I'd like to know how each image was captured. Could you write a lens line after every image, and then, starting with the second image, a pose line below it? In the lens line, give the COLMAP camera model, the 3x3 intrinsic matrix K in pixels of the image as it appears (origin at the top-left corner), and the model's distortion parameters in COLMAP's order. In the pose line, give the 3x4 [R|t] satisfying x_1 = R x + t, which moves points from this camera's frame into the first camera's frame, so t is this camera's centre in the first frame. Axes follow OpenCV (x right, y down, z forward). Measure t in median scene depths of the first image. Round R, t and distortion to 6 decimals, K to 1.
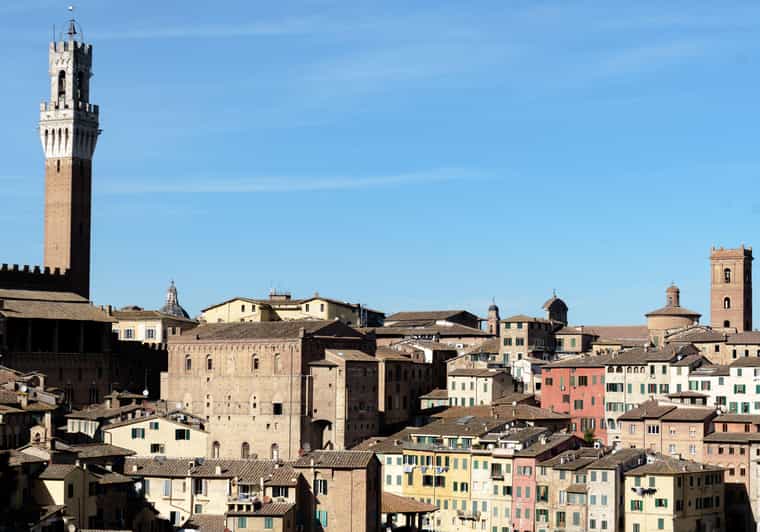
lens RADIAL K [[1555.7, 0, 380.1], [0, 1555.7, 265.9], [0, 0, 1]] dist [-0.083093, 0.000000]
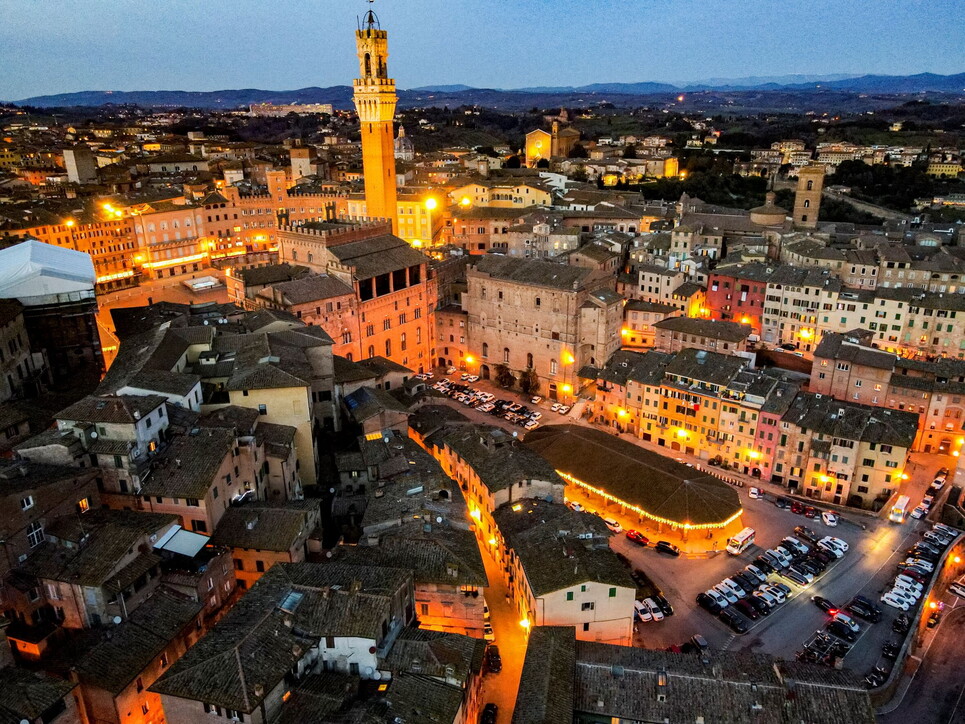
lens RADIAL K [[688.3, 0, 482.8], [0, 688.3, 361.6], [0, 0, 1]] dist [-0.009715, 0.002420]
pose [[0.999814, -0.019001, -0.003323, -0.125238], [0.018852, 0.926051, 0.376927, -0.119243], [-0.004085, -0.376919, 0.926237, 0.391388]]
